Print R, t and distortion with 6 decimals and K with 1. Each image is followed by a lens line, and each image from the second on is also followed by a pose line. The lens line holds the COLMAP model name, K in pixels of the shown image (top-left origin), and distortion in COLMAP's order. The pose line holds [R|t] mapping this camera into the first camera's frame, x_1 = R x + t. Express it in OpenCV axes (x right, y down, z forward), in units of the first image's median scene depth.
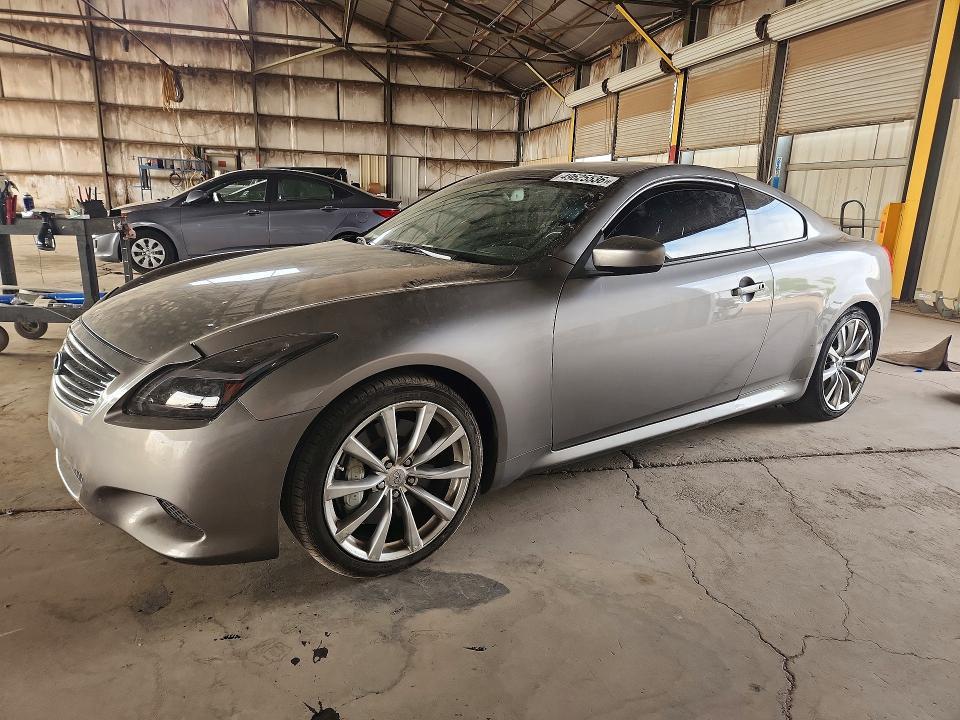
lens RADIAL K [[651.9, 0, 480.0], [0, 651.9, 360.0], [0, 0, 1]] dist [-0.002918, 0.000213]
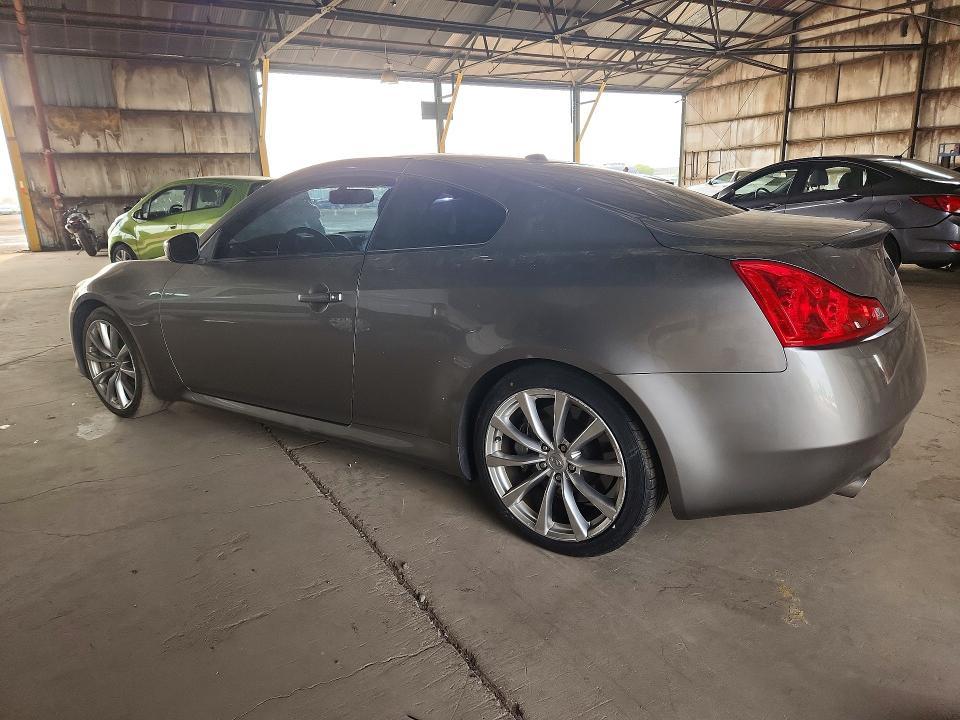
lens RADIAL K [[651.9, 0, 480.0], [0, 651.9, 360.0], [0, 0, 1]] dist [-0.002918, 0.000213]
pose [[0.315895, 0.192122, -0.929139, 0.182957], [-0.181513, 0.973434, 0.139569, -0.023863], [0.931270, 0.124561, 0.342375, 0.111979]]
